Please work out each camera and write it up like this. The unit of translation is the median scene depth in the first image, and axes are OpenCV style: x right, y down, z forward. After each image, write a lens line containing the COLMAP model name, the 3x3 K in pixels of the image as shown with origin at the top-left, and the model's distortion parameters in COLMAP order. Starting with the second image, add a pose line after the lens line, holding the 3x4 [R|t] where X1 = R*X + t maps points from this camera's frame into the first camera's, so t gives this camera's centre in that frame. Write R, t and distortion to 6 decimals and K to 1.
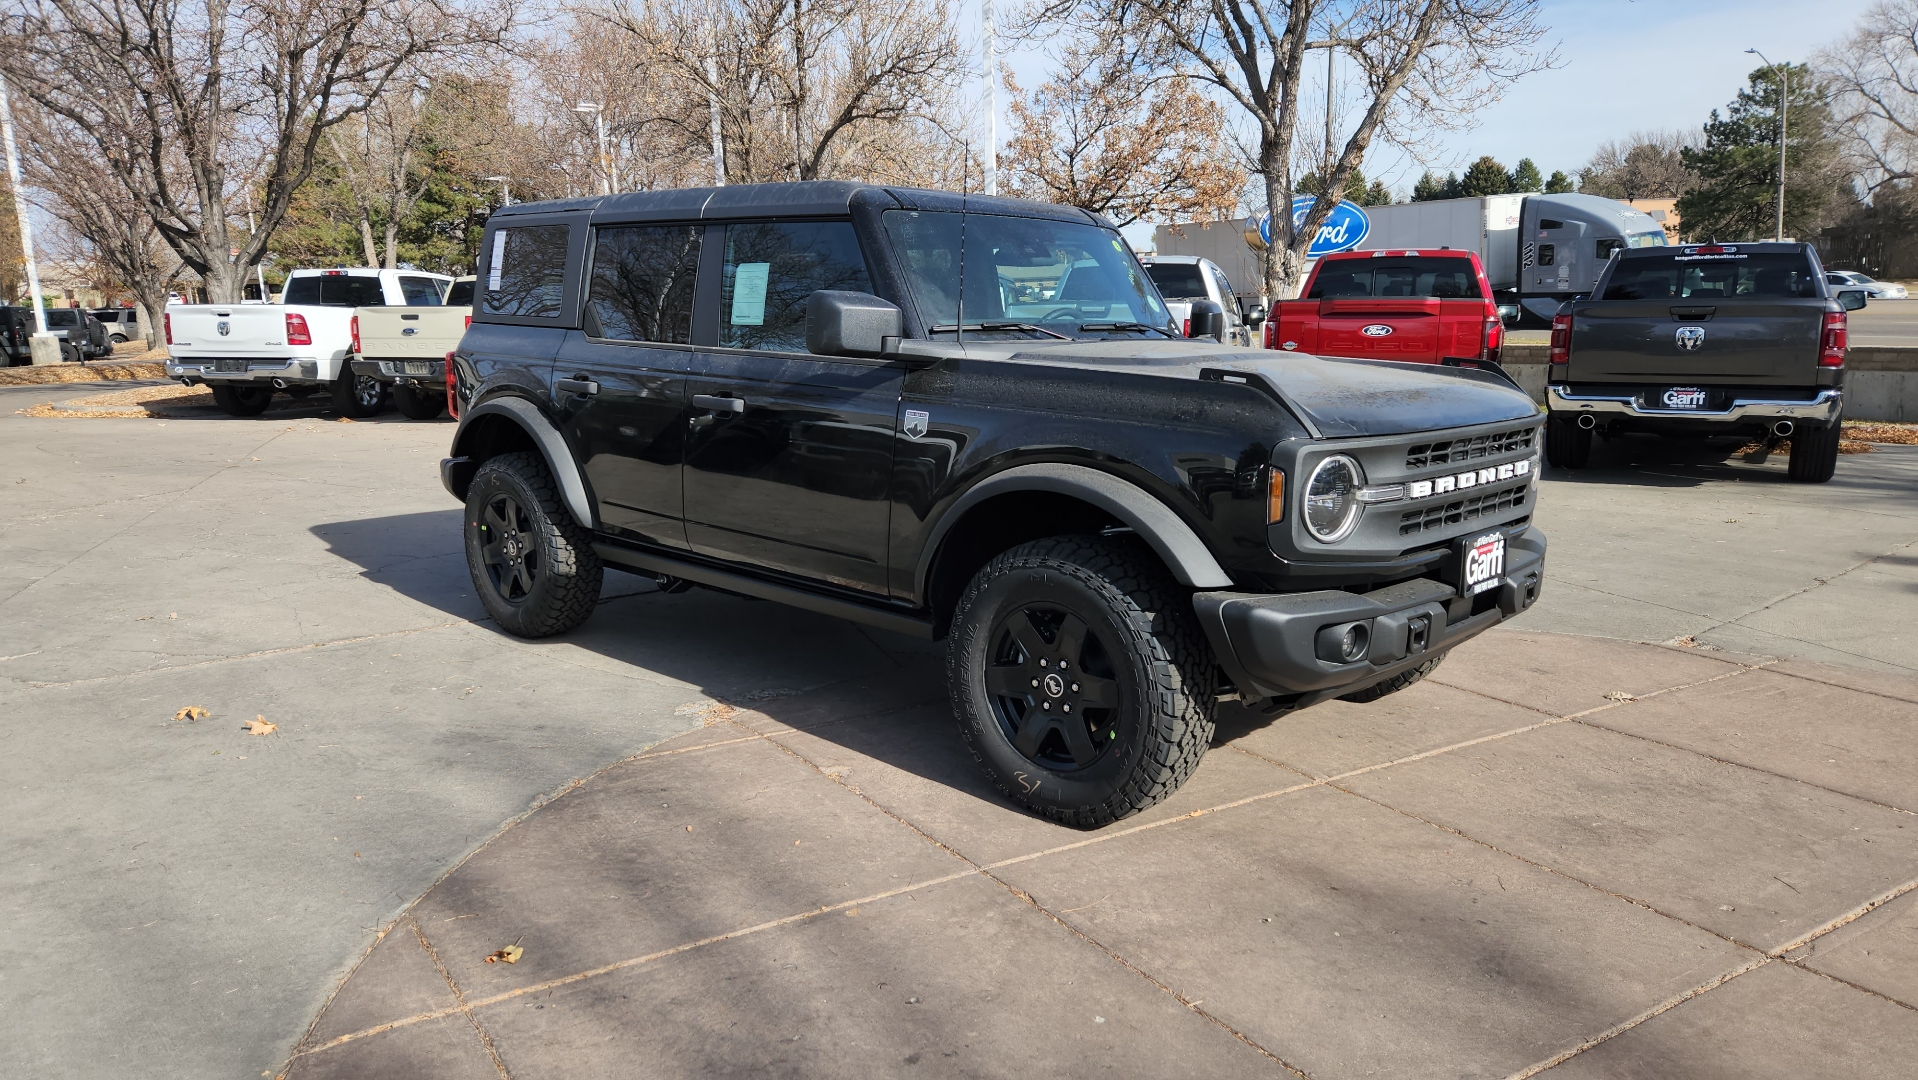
lens RADIAL K [[1283.1, 0, 936.8], [0, 1283.1, 540.7], [0, 0, 1]] dist [0.066742, -0.051375]
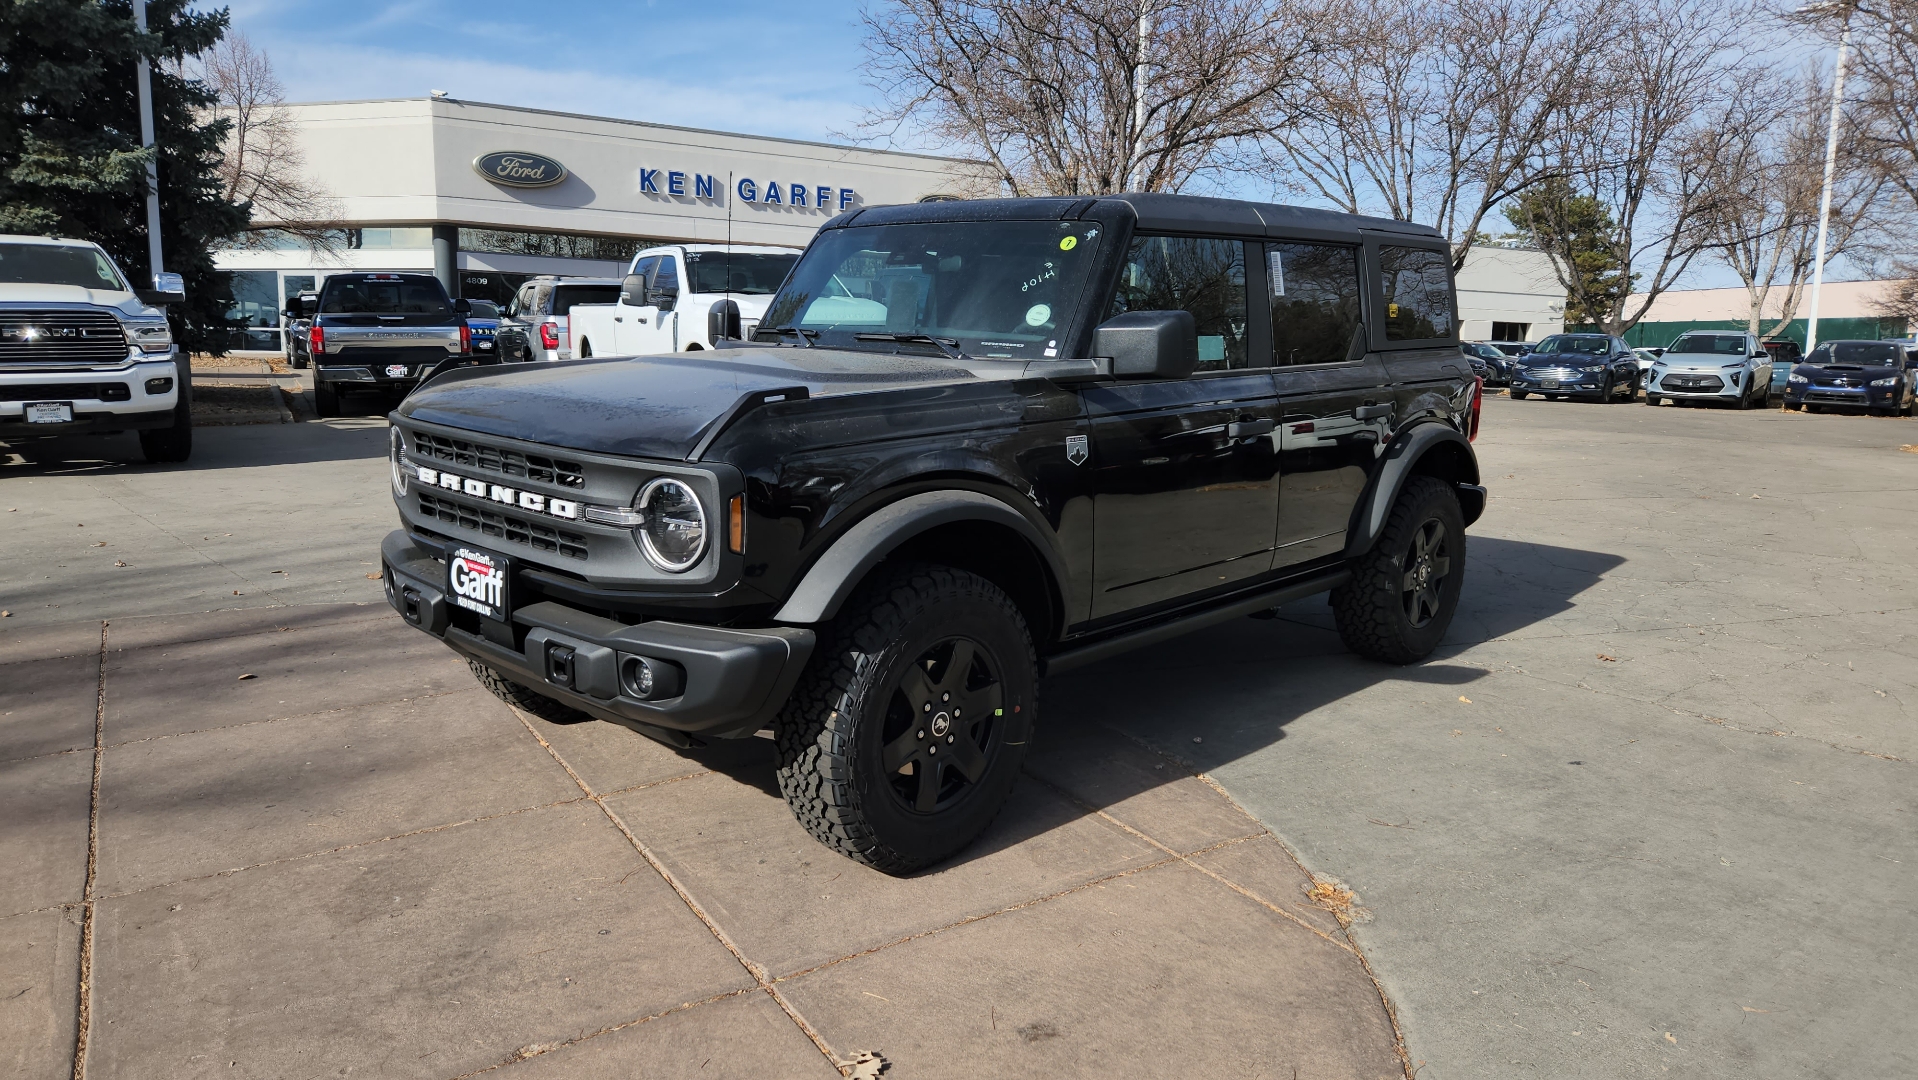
lens RADIAL K [[1282.2, 0, 924.3], [0, 1282.2, 533.4], [0, 0, 1]] dist [0.070124, -0.054896]
pose [[-0.012041, 0.165331, -0.986165, 0.872375], [-0.198676, 0.966177, 0.164406, -0.153069], [0.979991, 0.197907, 0.021214, 0.845606]]
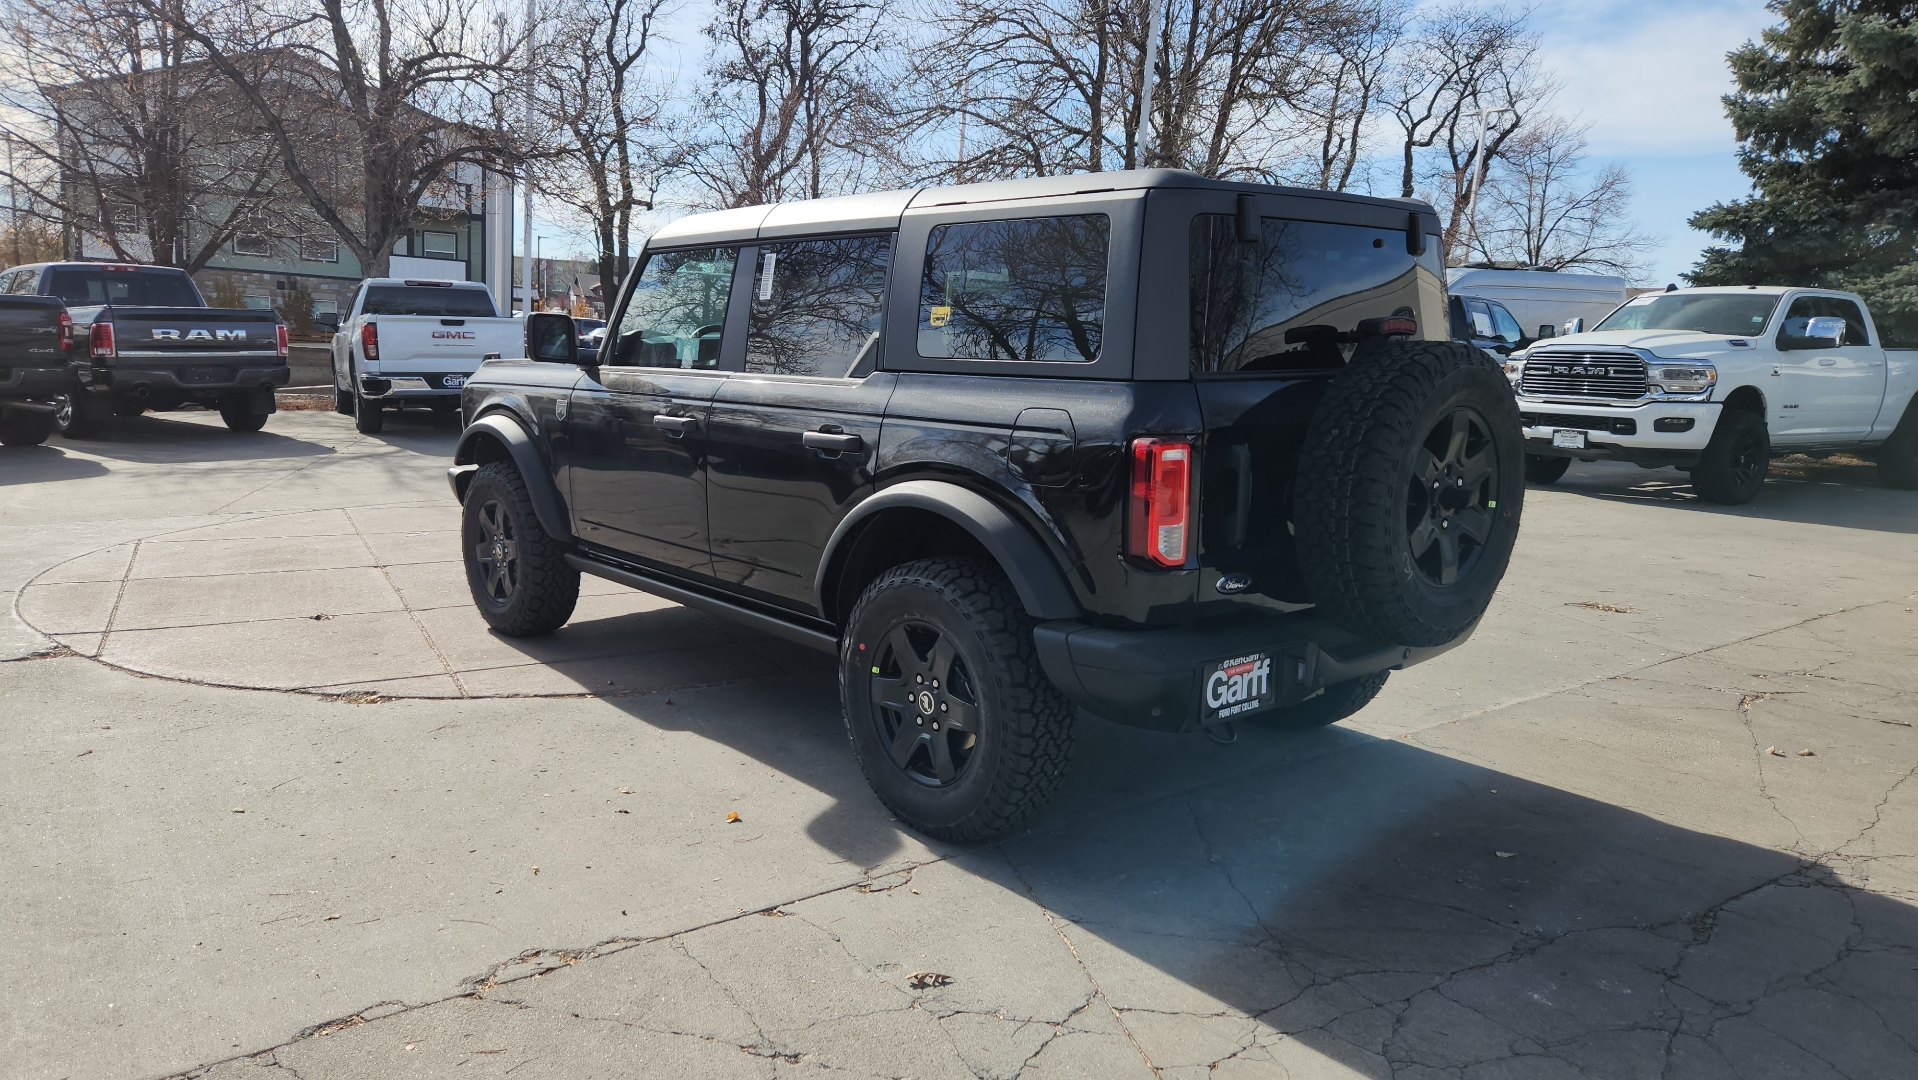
lens RADIAL K [[1282.2, 0, 928.4], [0, 1282.2, 521.3], [0, 0, 1]] dist [0.070124, -0.054896]
pose [[-0.994667, -0.041792, 0.094296, -0.160642], [-0.008445, 0.944162, 0.329372, -0.341829], [-0.102796, 0.326819, -0.939480, 1.833163]]
